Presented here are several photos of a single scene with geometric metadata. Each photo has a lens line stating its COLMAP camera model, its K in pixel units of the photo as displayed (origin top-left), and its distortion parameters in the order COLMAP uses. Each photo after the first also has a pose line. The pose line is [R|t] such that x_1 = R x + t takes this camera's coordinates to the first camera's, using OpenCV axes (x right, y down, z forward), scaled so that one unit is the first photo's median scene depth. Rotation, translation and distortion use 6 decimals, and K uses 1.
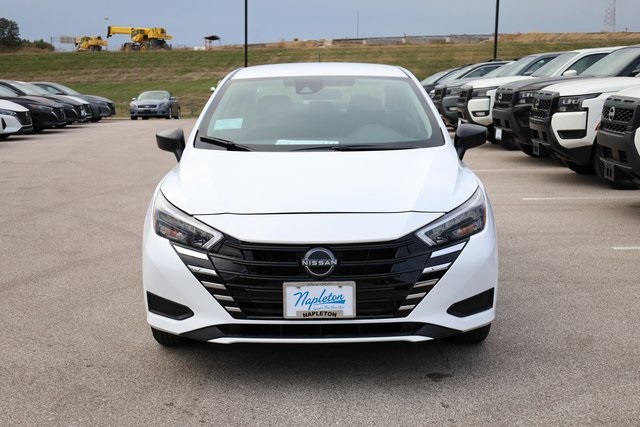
lens RADIAL K [[921.6, 0, 319.6], [0, 921.6, 212.4], [0, 0, 1]] dist [-0.073159, 0.000000]
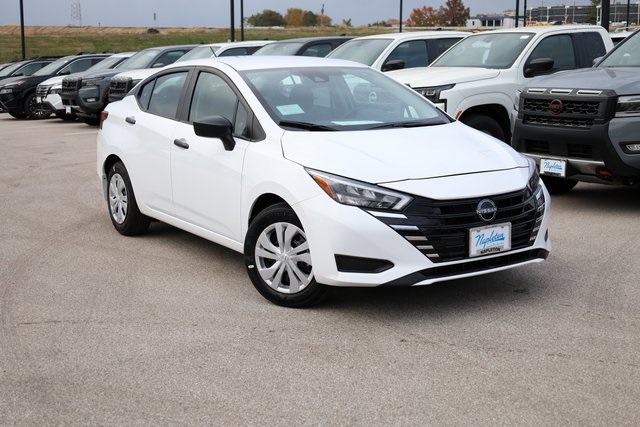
lens RADIAL K [[921.6, 0, 318.5], [0, 921.6, 213.4], [0, 0, 1]] dist [-0.073159, 0.000000]
pose [[0.809967, -0.090614, 0.579432, -0.931024], [0.085676, 0.995674, 0.035944, -0.008096], [-0.580183, 0.020530, 0.814227, 0.088447]]
